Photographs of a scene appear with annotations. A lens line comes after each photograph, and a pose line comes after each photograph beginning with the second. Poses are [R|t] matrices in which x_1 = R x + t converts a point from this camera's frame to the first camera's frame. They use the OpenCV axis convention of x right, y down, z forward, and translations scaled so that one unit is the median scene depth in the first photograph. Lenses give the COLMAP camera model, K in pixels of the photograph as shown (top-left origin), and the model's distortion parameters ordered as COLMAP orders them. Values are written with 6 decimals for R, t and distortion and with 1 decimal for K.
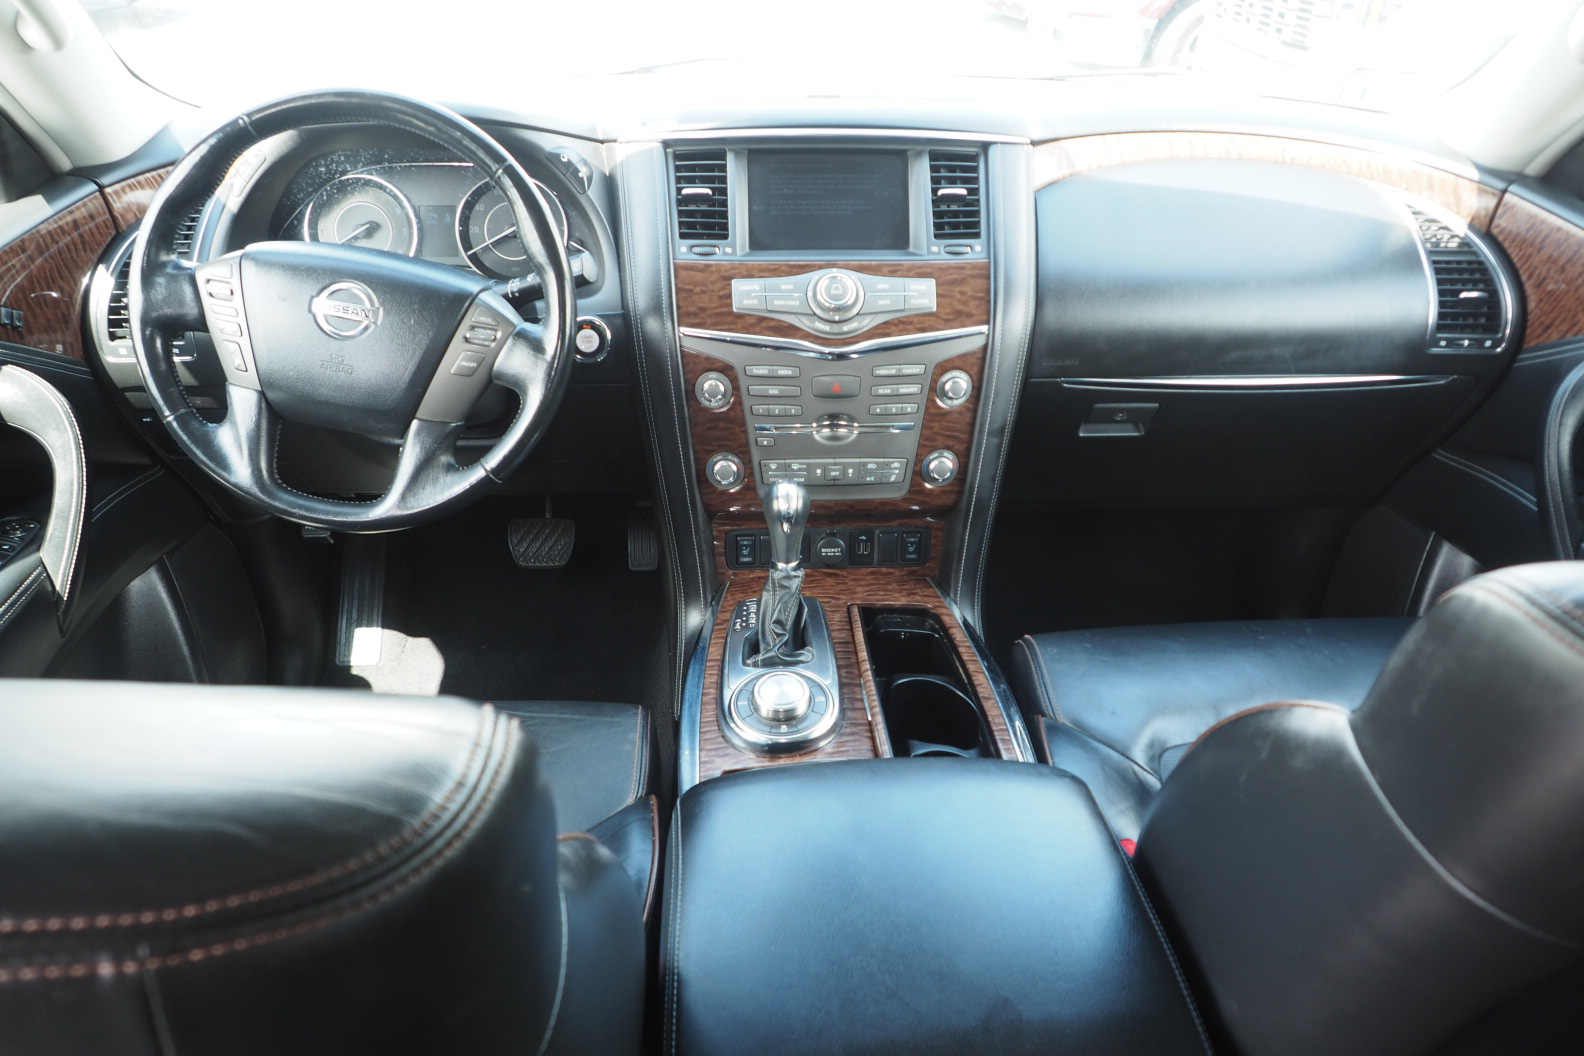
lens RADIAL K [[1082.5, 0, 792.1], [0, 1082.5, 534.3], [0, 0, 1]] dist [-0.025101, 0.000291]
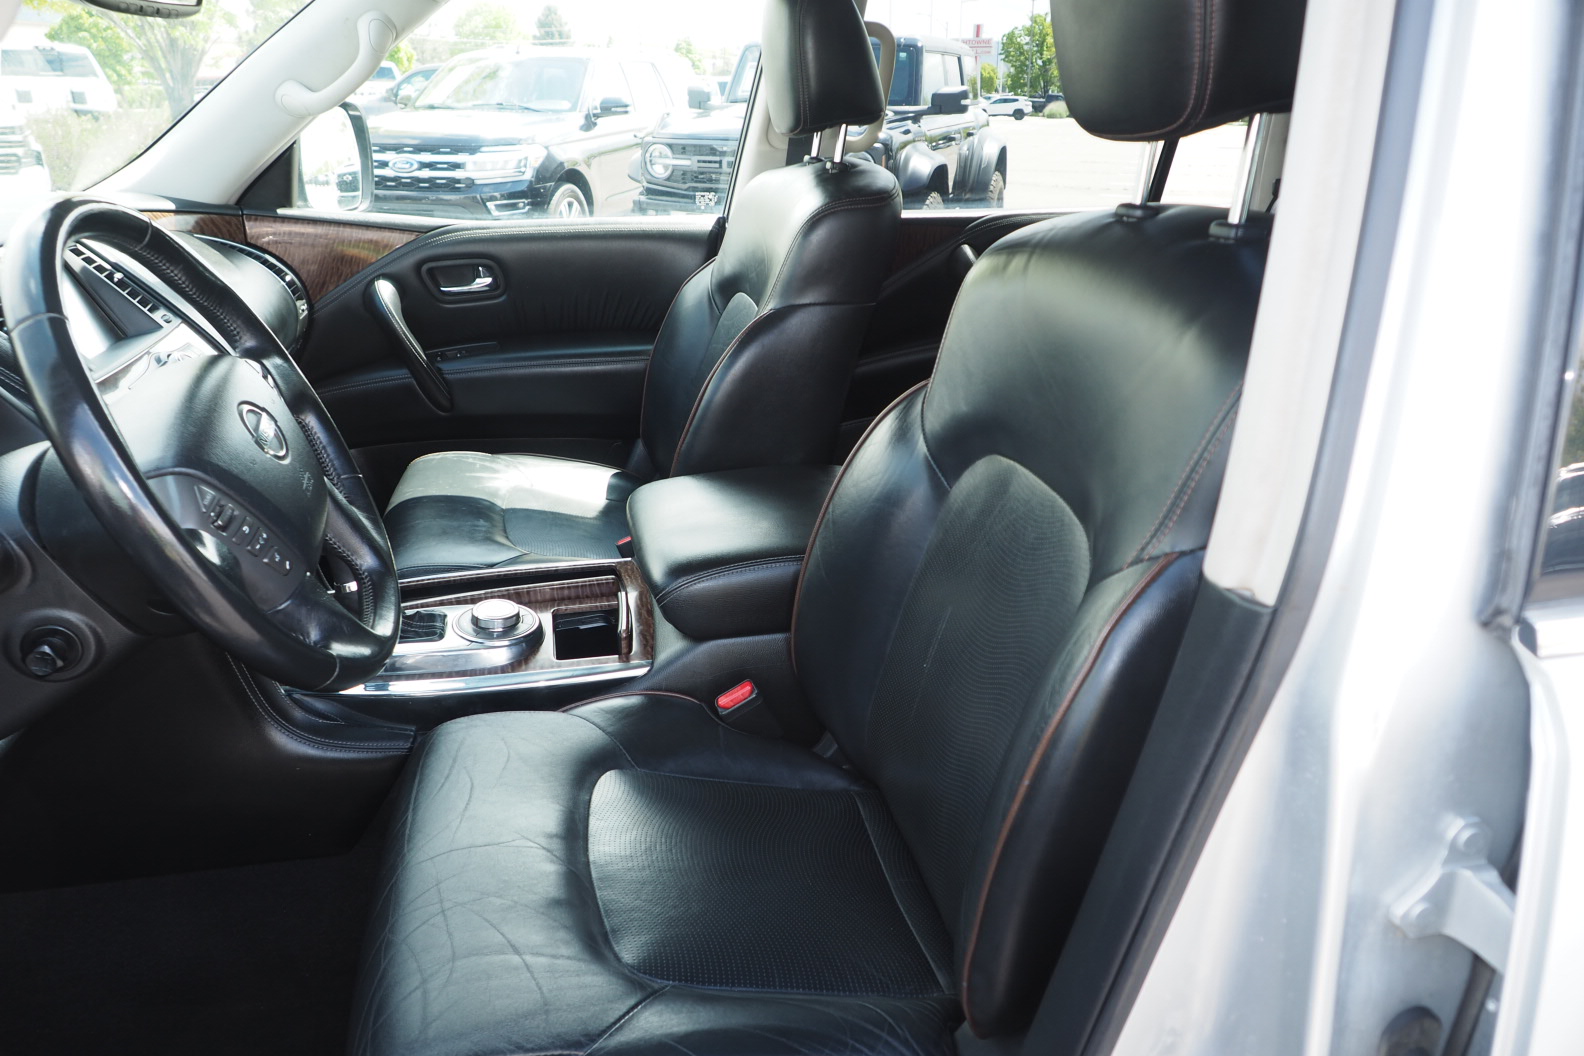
lens RADIAL K [[1108.2, 0, 798.4], [0, 1108.2, 538.7], [0, 0, 1]] dist [-0.039741, 0.006294]
pose [[-0.162465, -0.387256, 0.907545, -1.050711], [0.503817, 0.758273, 0.413752, -0.234219], [-0.848394, 0.524457, 0.071913, 0.504271]]
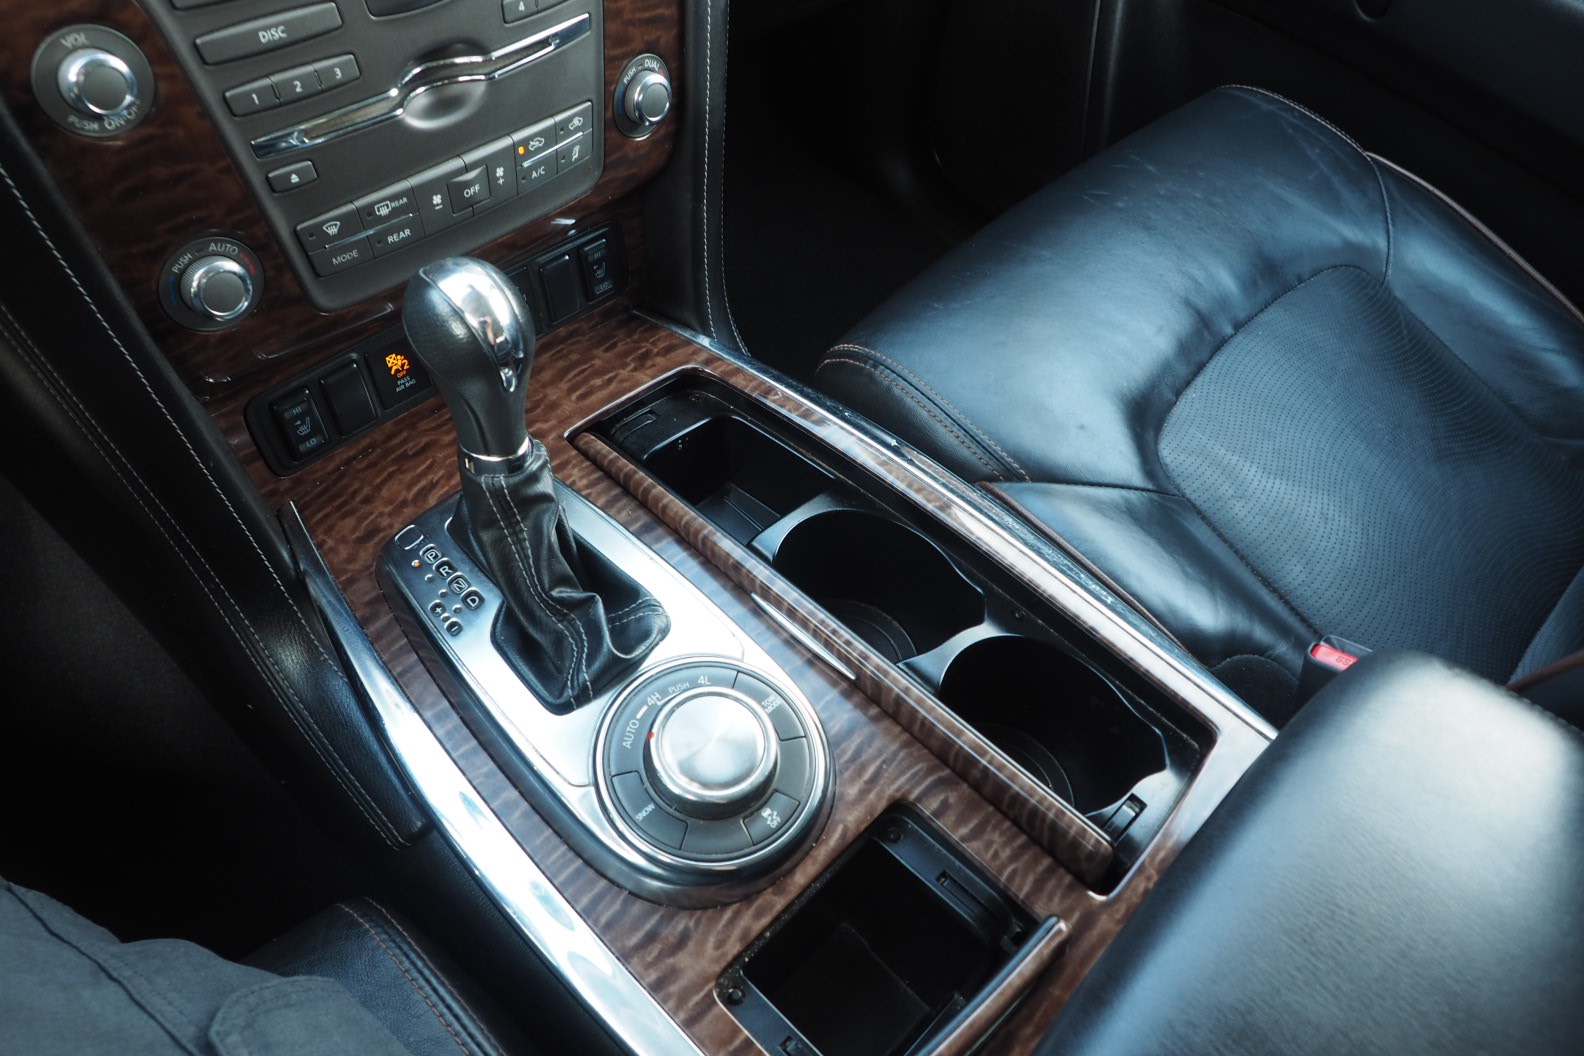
lens RADIAL K [[1161.9, 0, 771.2], [0, 1161.9, 525.2], [0, 0, 1]] dist [-0.008472, -0.007550]
pose [[0.742452, -0.485384, 0.461702, -0.148185], [0.262436, 0.844866, 0.466184, -0.128044], [-0.616355, -0.224952, 0.754655, 0.563789]]
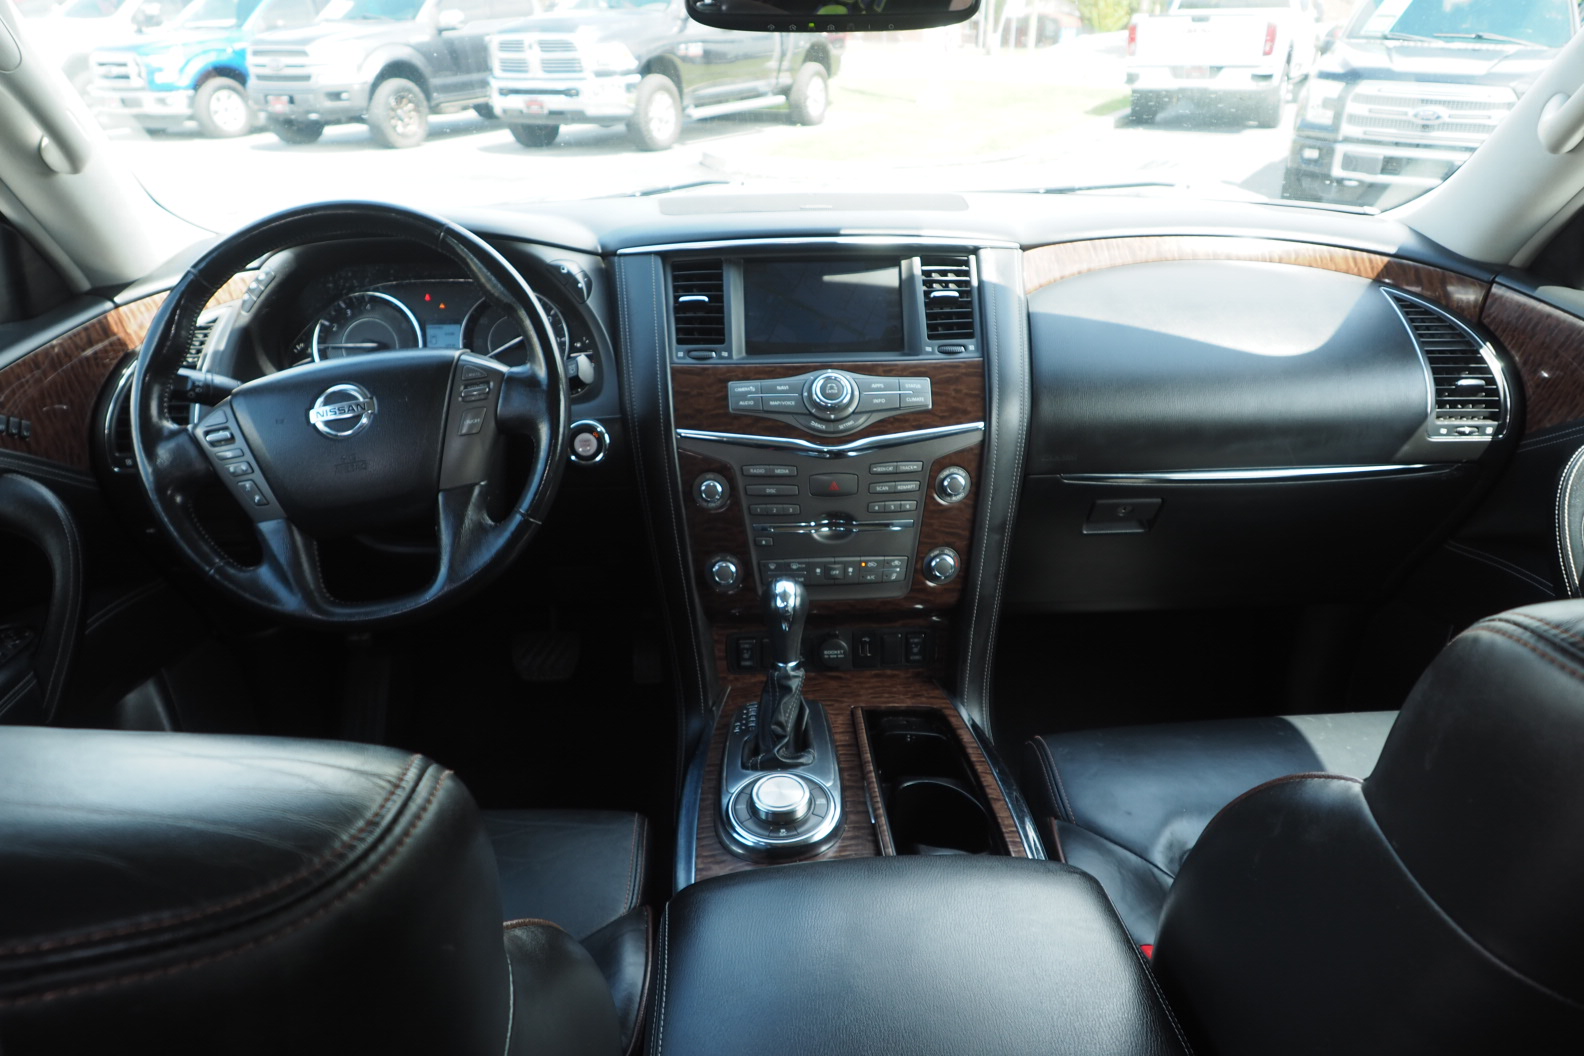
lens RADIAL K [[1079.8, 0, 792.0], [0, 1079.8, 528.0], [0, 0, 1]] dist [-0.029070, 0.001201]
pose [[0.999699, -0.018483, -0.016114, 0.017400], [0.016368, 0.992302, -0.122754, 0.024309], [0.018259, 0.122453, 0.992306, 0.015757]]
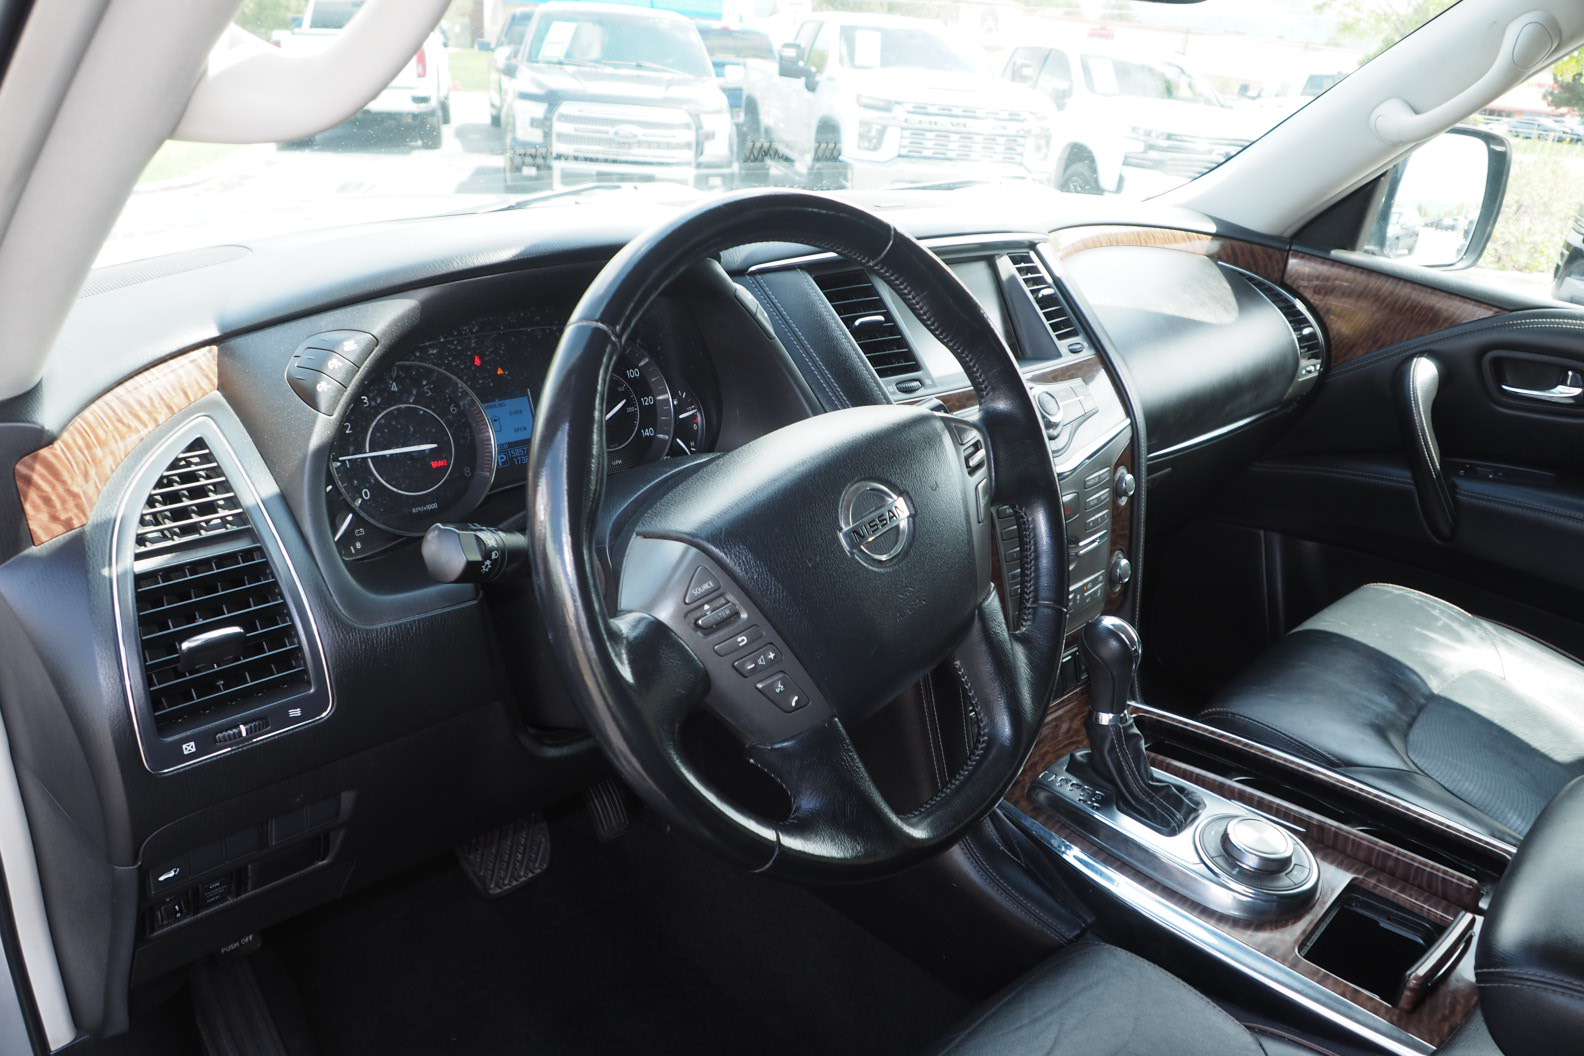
lens RADIAL K [[1108.2, 0, 798.4], [0, 1108.2, 538.7], [0, 0, 1]] dist [-0.039741, 0.006294]
pose [[0.753529, -0.234300, 0.614246, -0.686660], [0.312964, 0.949516, -0.021743, -0.159637], [-0.578142, 0.208621, 0.788815, 0.404495]]
